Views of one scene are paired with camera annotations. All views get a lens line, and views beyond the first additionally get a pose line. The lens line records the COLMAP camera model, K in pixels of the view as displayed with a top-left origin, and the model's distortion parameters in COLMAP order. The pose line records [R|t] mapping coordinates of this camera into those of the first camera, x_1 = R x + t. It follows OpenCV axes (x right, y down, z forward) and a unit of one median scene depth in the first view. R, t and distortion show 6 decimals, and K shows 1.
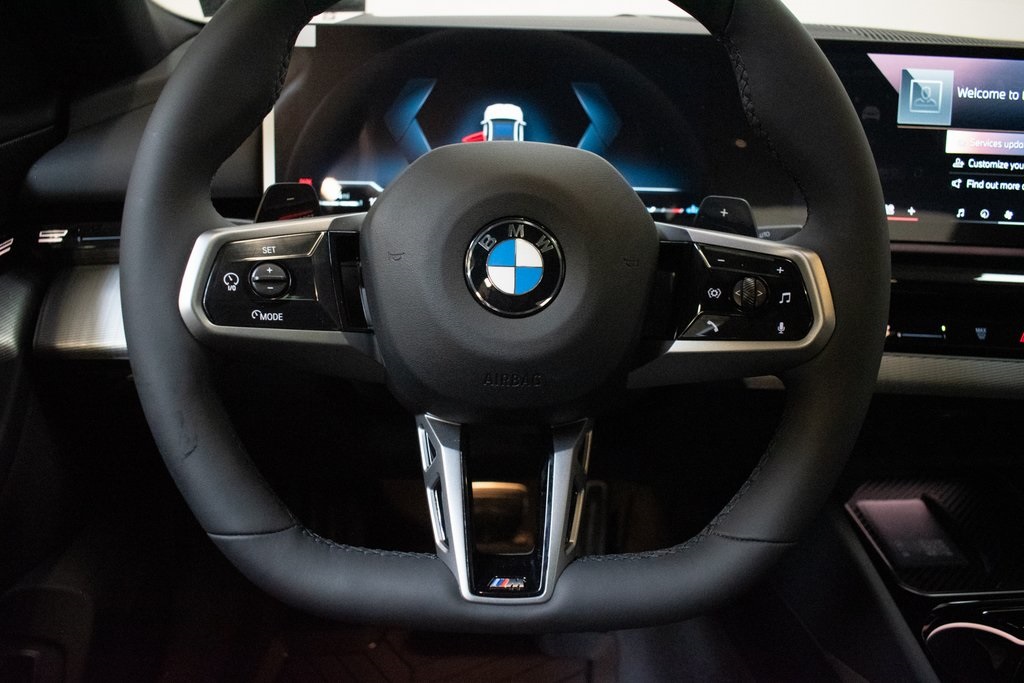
lens RADIAL K [[822.5, 0, 526.9], [0, 822.5, 339.2], [0, 0, 1]] dist [-0.098418, 0.022176]
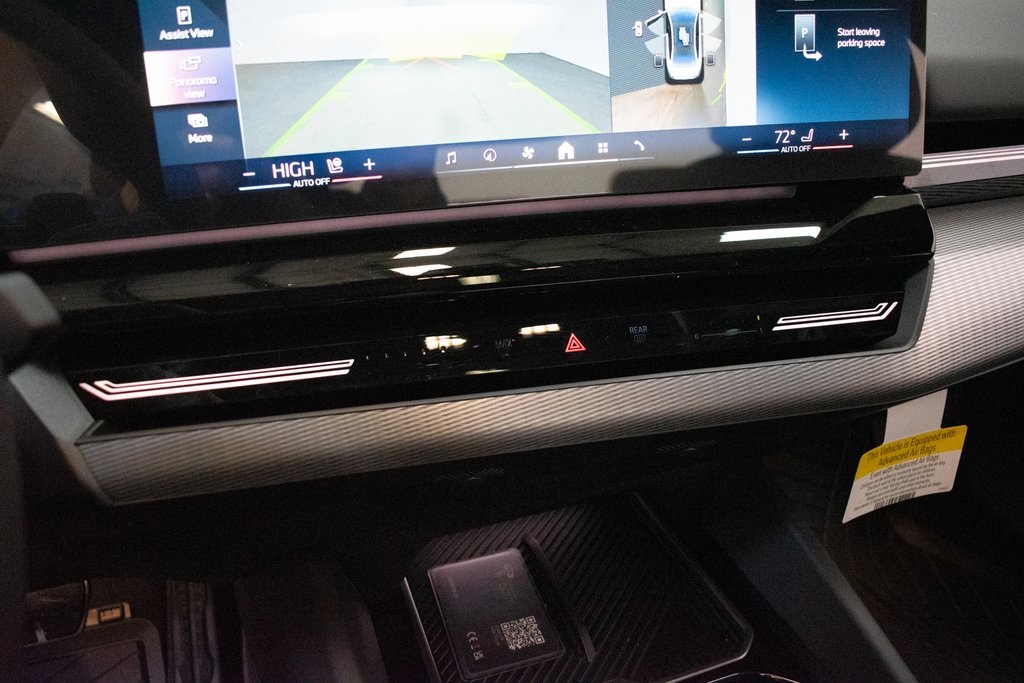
lens RADIAL K [[822.5, 0, 526.9], [0, 822.5, 339.2], [0, 0, 1]] dist [-0.098418, 0.022176]
pose [[0.957643, -0.145953, 0.248230, 0.432711], [0.123642, 0.986936, 0.103300, -0.079504], [-0.260064, -0.068233, 0.963178, 0.374702]]
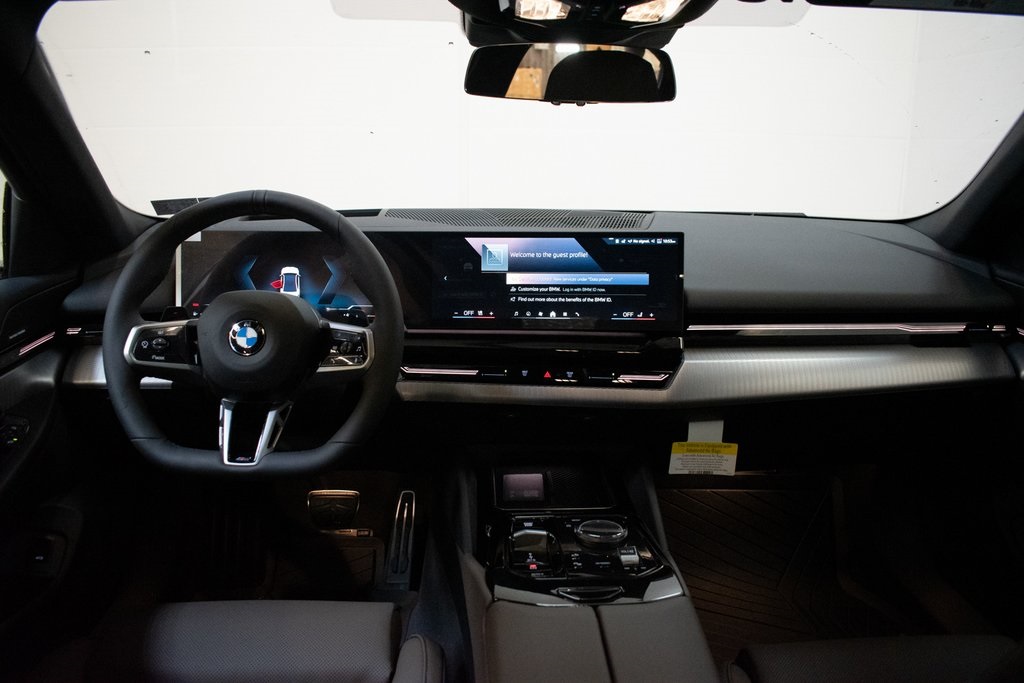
lens RADIAL K [[822.5, 0, 526.9], [0, 822.5, 339.2], [0, 0, 1]] dist [-0.098418, 0.022176]
pose [[0.999915, -0.012964, 0.001364, 0.580857], [0.013031, 0.991179, -0.131886, 0.181674], [0.000358, 0.131893, 0.991264, -1.058627]]
